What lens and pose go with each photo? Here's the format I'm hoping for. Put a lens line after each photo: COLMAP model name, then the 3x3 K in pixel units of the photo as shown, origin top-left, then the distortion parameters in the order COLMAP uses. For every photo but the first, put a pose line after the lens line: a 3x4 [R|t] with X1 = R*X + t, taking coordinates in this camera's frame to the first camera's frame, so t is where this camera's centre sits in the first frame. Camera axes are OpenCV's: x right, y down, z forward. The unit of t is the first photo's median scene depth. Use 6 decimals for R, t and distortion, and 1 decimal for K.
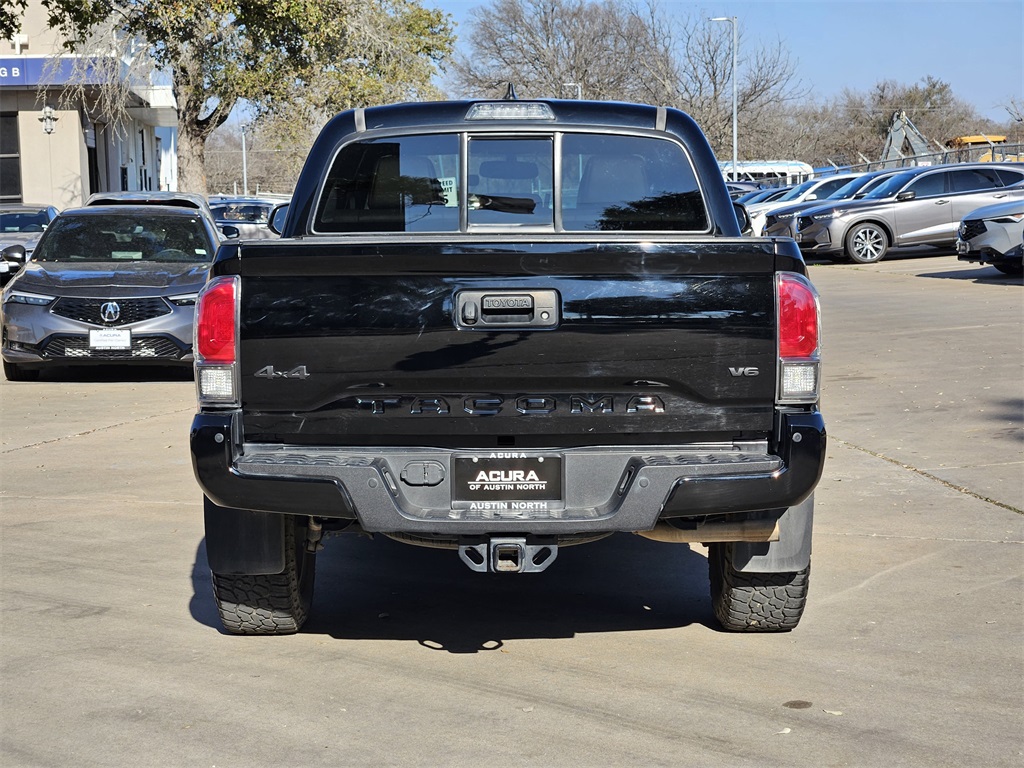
lens RADIAL K [[2007.9, 0, 500.1], [0, 2007.9, 380.6], [0, 0, 1]] dist [-0.782285, 7.114157]
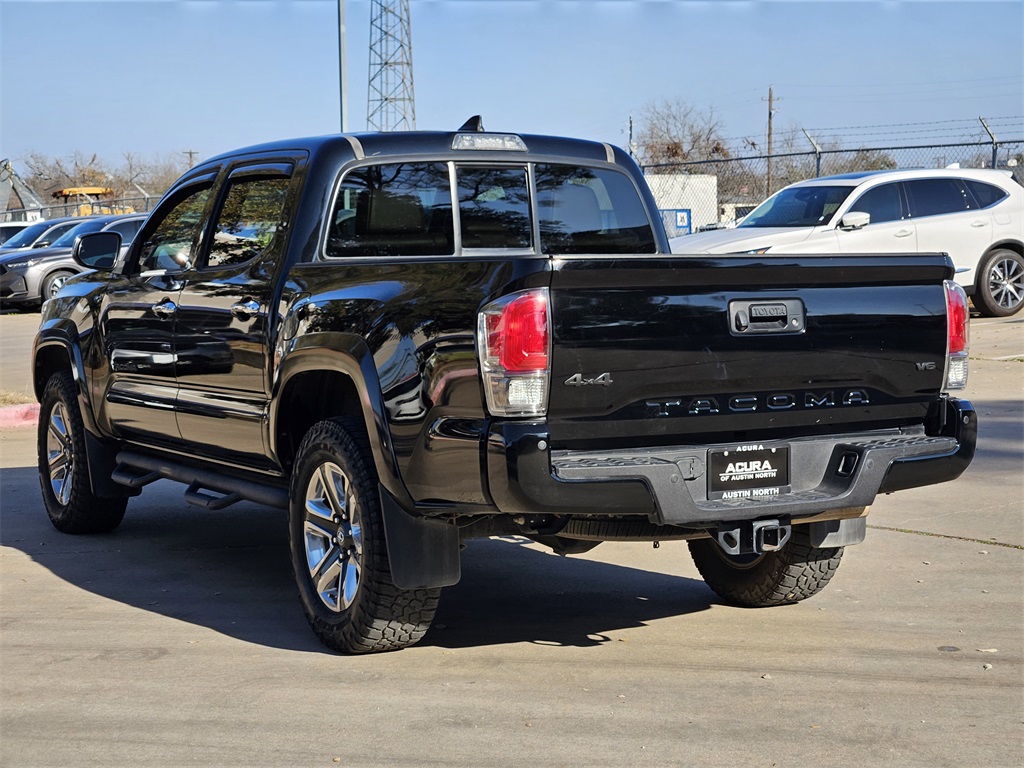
lens RADIAL K [[2007.9, 0, 500.1], [0, 2007.9, 380.6], [0, 0, 1]] dist [-0.782285, 7.114157]
pose [[0.879103, -0.032266, 0.475539, -0.643985], [0.045192, 0.998854, -0.015771, 0.010771], [-0.474485, 0.035355, 0.879553, 0.088970]]
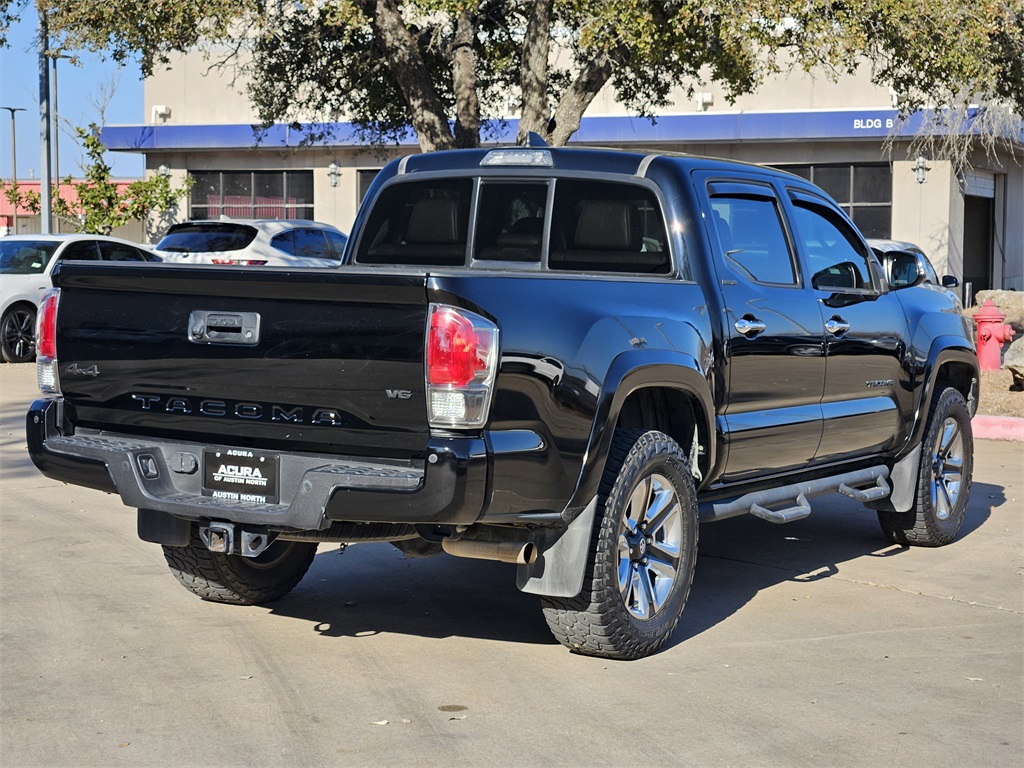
lens RADIAL K [[2007.9, 0, 500.1], [0, 2007.9, 380.6], [0, 0, 1]] dist [-0.782285, 7.114157]
pose [[0.872340, 0.062434, -0.484896, 0.690479], [-0.074671, 0.997191, -0.005941, -0.009317], [0.483163, 0.041390, 0.874551, 0.063539]]
